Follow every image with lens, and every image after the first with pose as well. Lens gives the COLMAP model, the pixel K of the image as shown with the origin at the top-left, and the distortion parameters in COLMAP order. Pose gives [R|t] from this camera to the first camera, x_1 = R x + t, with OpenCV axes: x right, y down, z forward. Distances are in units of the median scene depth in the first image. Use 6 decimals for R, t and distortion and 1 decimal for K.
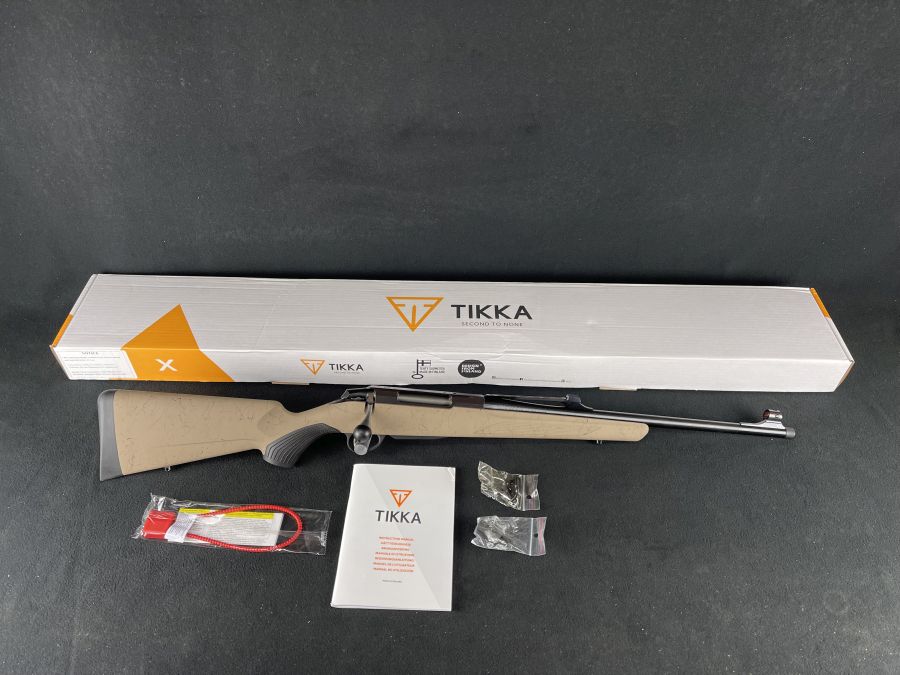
lens RADIAL K [[664.0, 0, 450.0], [0, 664.0, 337.5], [0, 0, 1]] dist [0.069343, -0.095830]
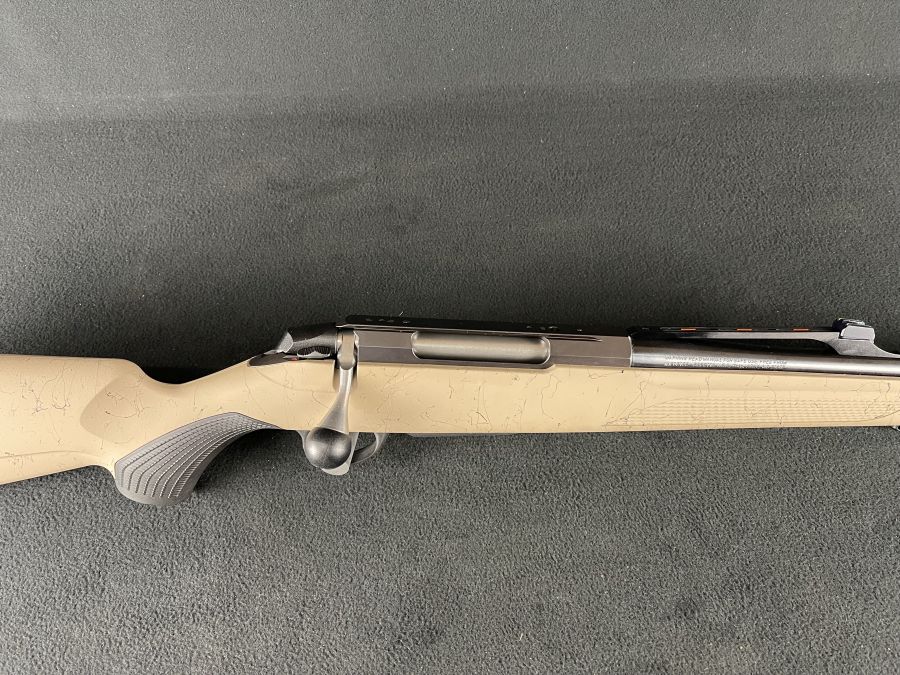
lens RADIAL K [[664.0, 0, 450.0], [0, 664.0, 337.5], [0, 0, 1]] dist [0.069343, -0.095830]
pose [[0.996481, -0.018089, -0.081844, -0.024204], [0.040780, 0.957705, 0.284848, -0.028249], [0.073229, -0.287183, 0.955072, 0.623531]]
